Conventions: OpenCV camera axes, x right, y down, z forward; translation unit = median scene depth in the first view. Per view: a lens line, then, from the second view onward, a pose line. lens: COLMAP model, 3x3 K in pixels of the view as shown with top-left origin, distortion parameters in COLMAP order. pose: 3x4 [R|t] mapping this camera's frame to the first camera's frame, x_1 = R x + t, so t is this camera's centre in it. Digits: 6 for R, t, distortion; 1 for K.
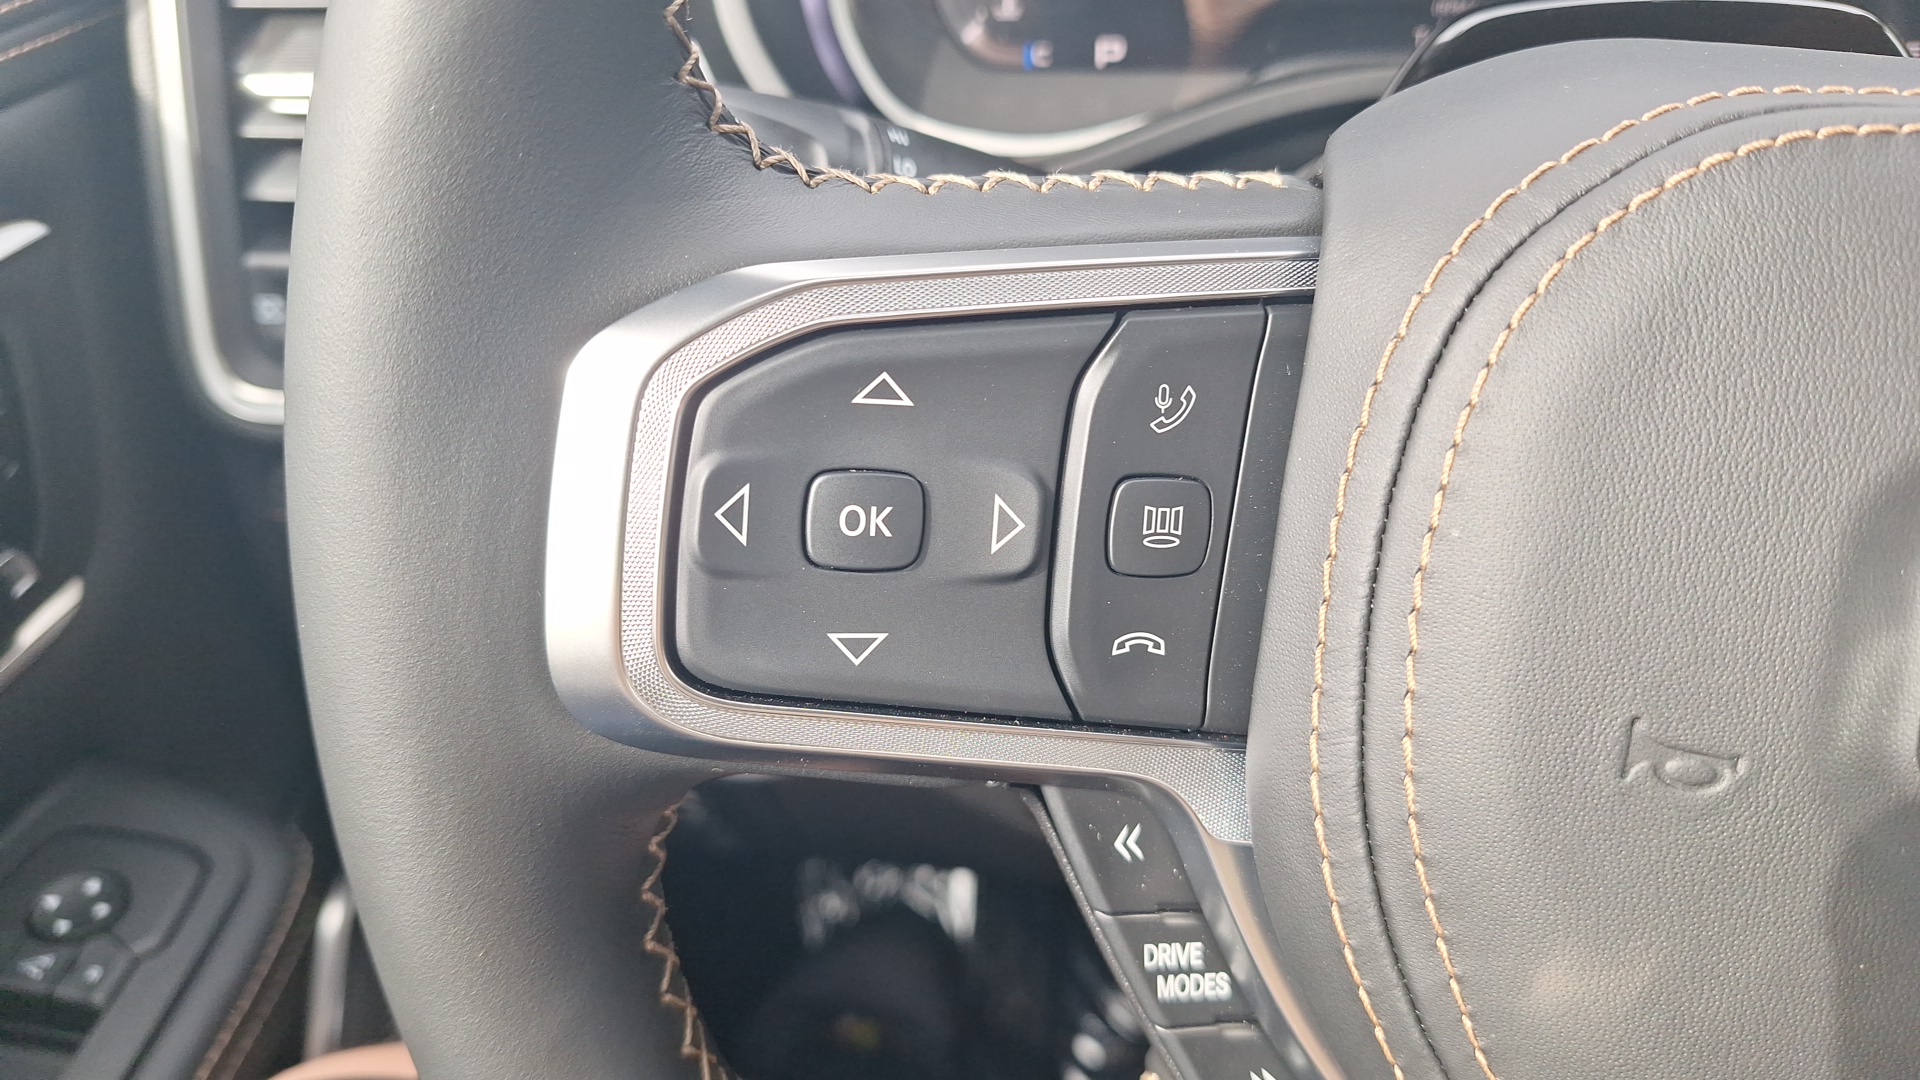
lens RADIAL K [[1351.7, 0, 964.3], [0, 1351.7, 531.6], [0, 0, 1]] dist [0.062351, -0.067243]
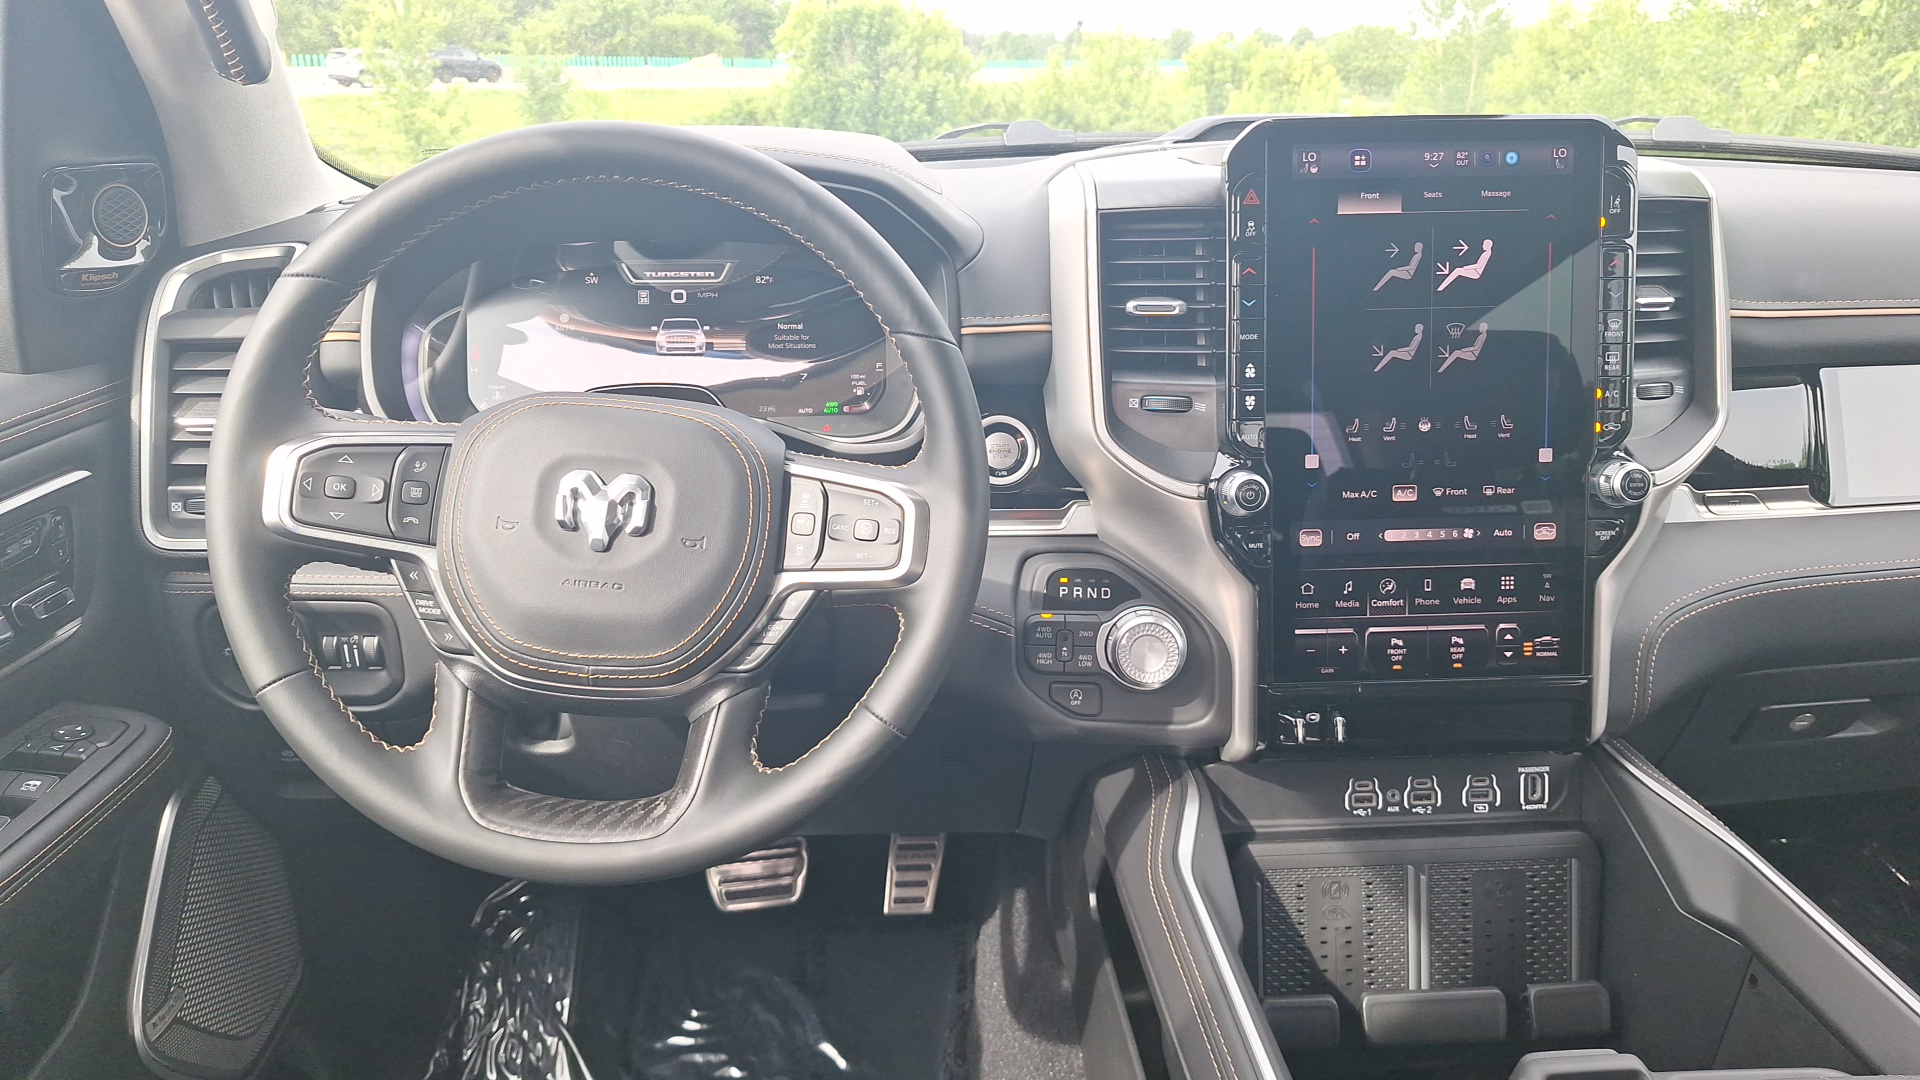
lens RADIAL K [[1425.8, 0, 960.0], [0, 1425.8, 540.0], [0, 0, 1]] dist [0.024551, -0.001575]
pose [[0.995449, -0.023376, 0.092382, 1.436562], [0.047730, 0.961381, -0.271050, 1.451129], [-0.082478, 0.274226, 0.958122, -3.451745]]
